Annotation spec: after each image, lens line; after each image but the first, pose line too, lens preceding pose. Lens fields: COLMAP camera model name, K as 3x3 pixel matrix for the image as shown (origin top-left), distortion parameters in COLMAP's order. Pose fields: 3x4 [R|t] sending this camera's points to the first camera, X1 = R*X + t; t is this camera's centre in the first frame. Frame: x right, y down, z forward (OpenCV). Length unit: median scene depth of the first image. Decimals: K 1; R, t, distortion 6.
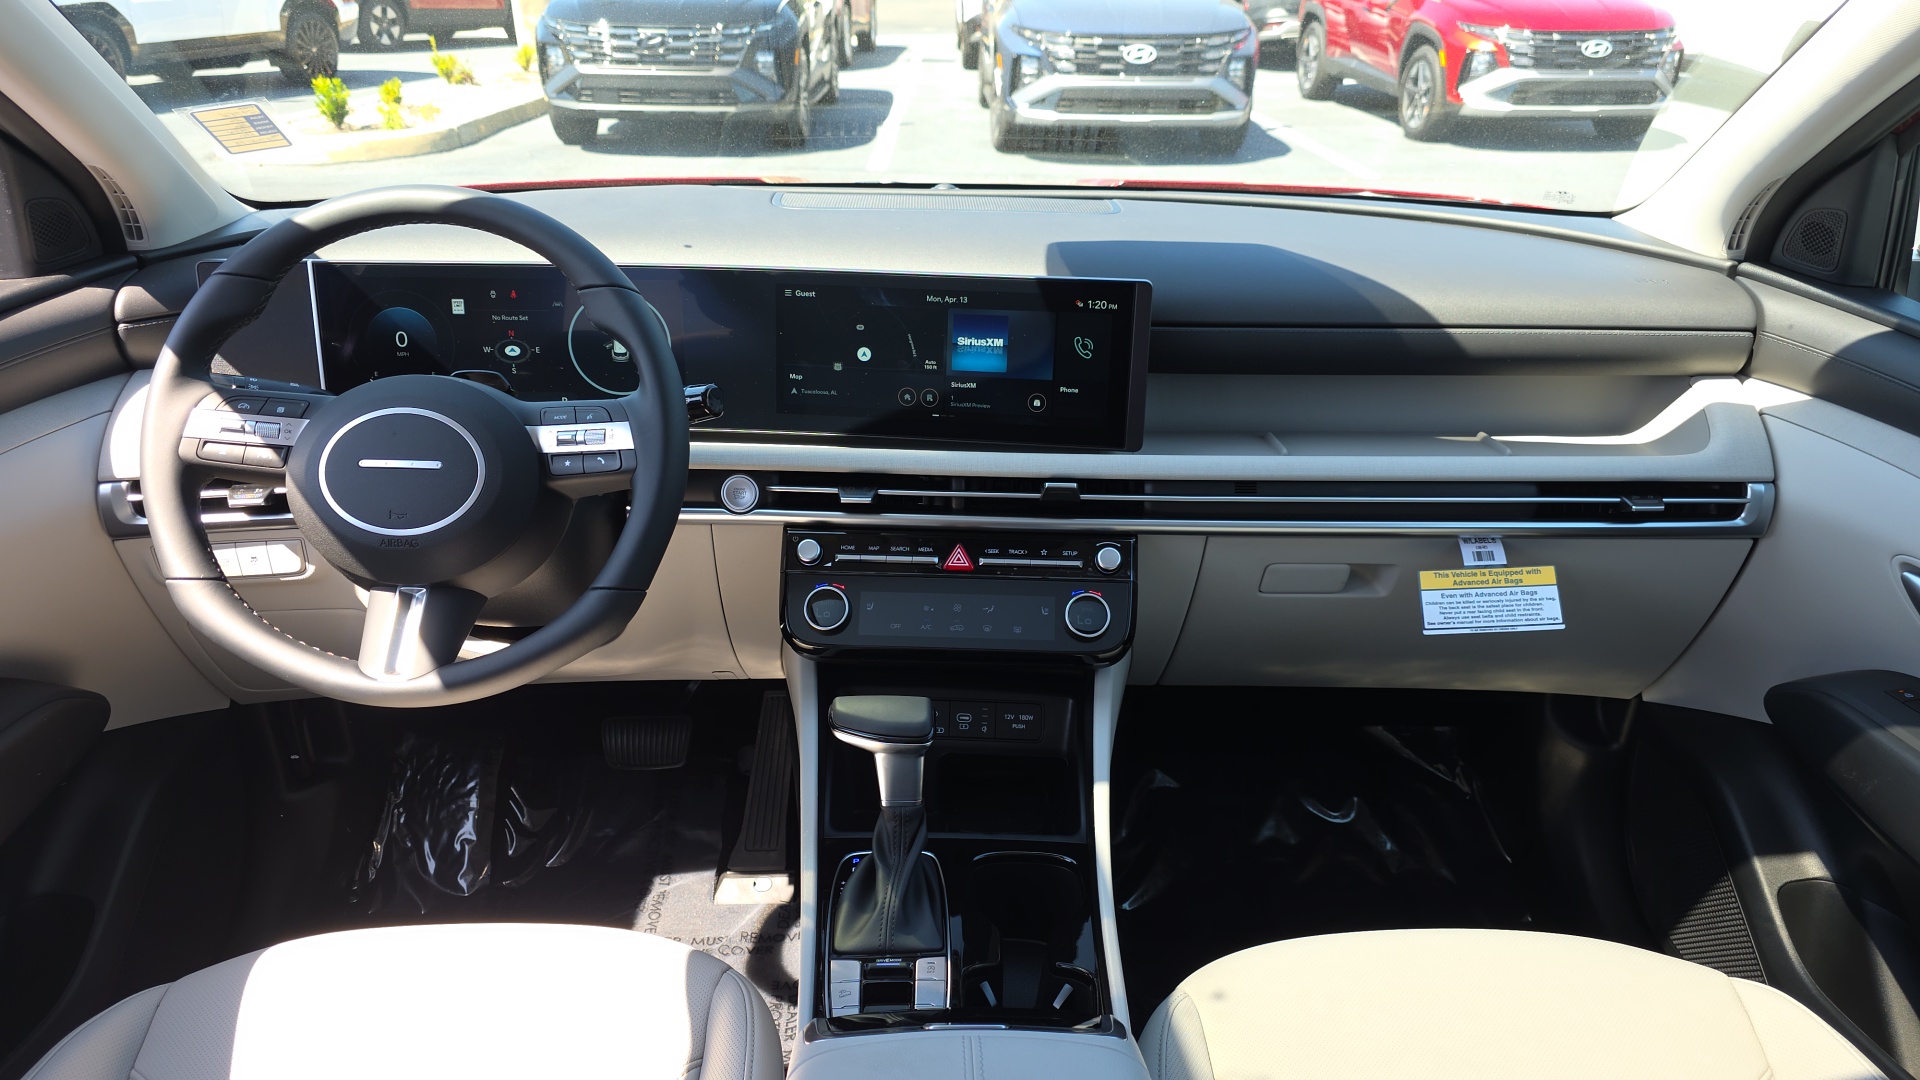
lens RADIAL K [[1294.5, 0, 960.0], [0, 1294.5, 540.0], [0, 0, 1]] dist [0.056508, -0.086219]
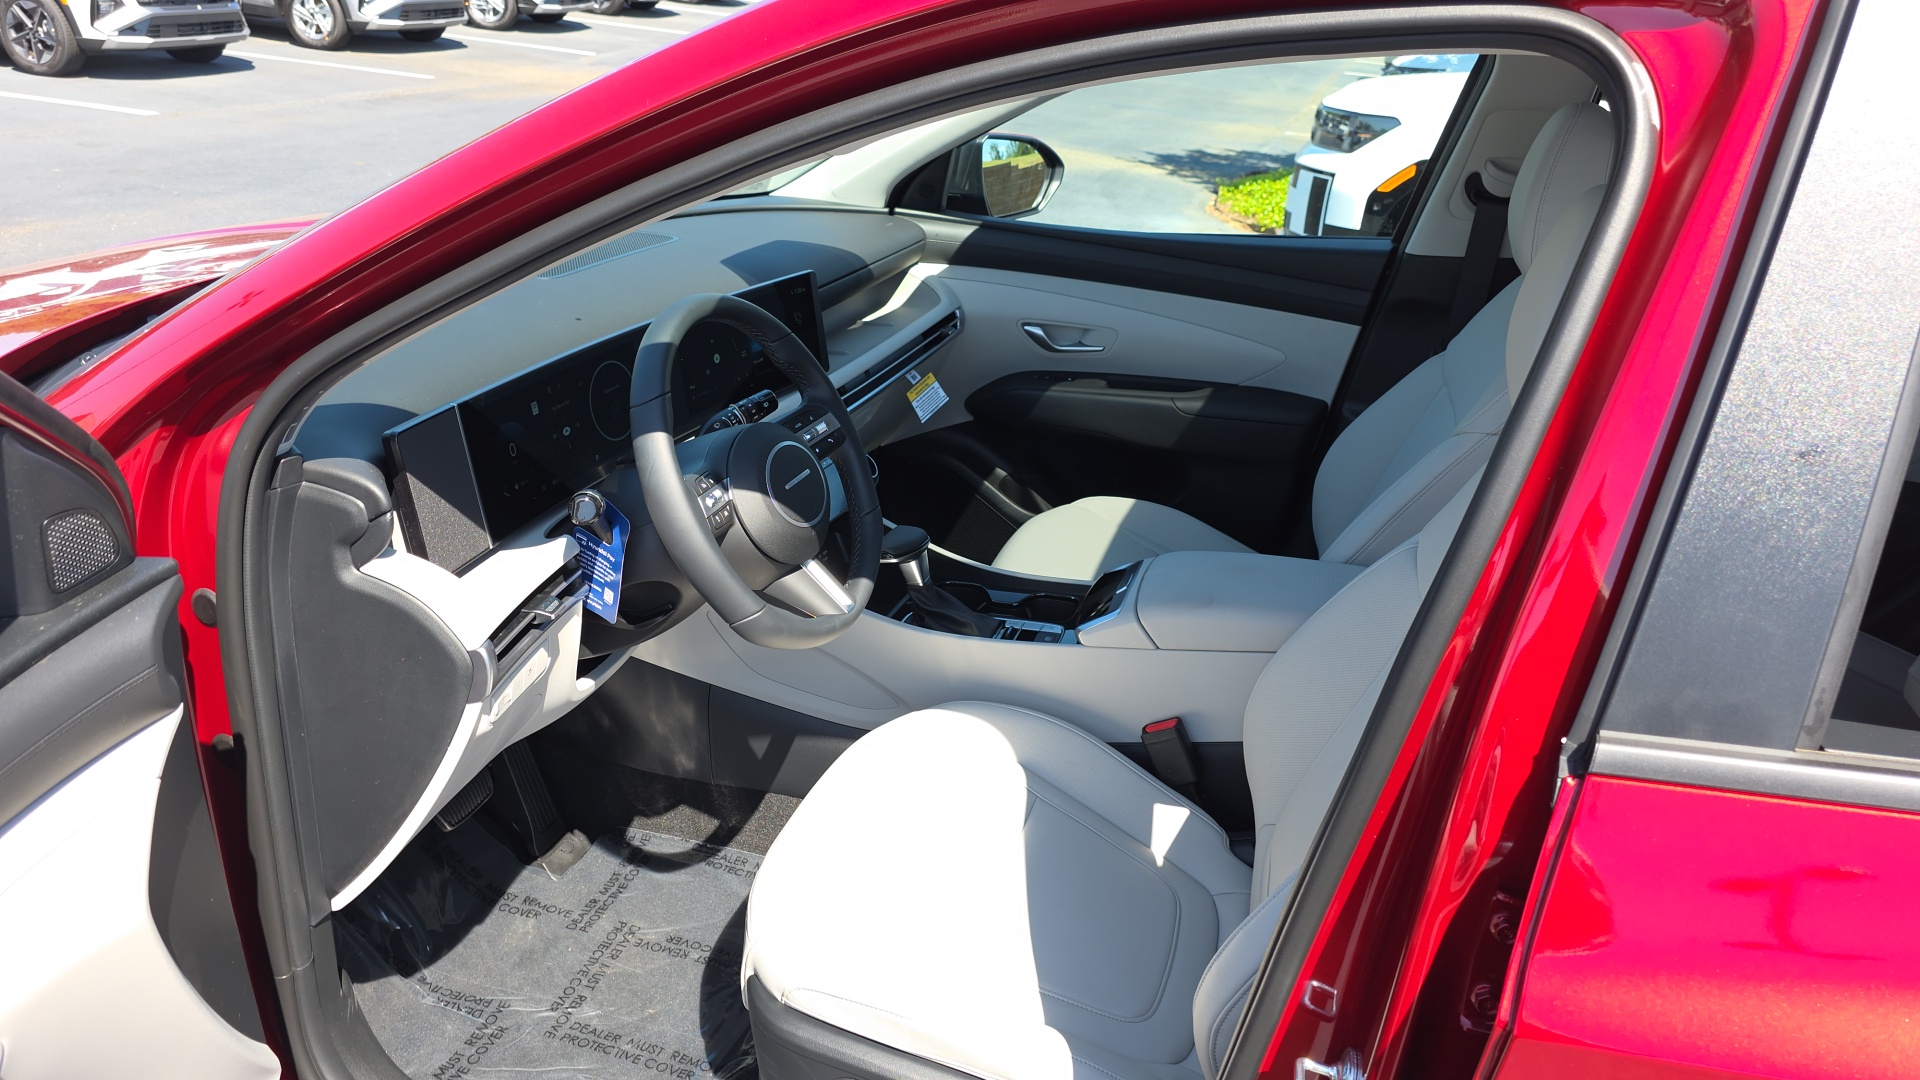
lens RADIAL K [[1289.3, 0, 949.2], [0, 1289.3, 537.6], [0, 0, 1]] dist [0.055405, -0.052266]
pose [[0.318768, -0.370359, 0.872480, -1.340287], [0.325872, 0.907210, 0.266041, -0.264636], [-0.890053, 0.199512, 0.409879, 0.221754]]
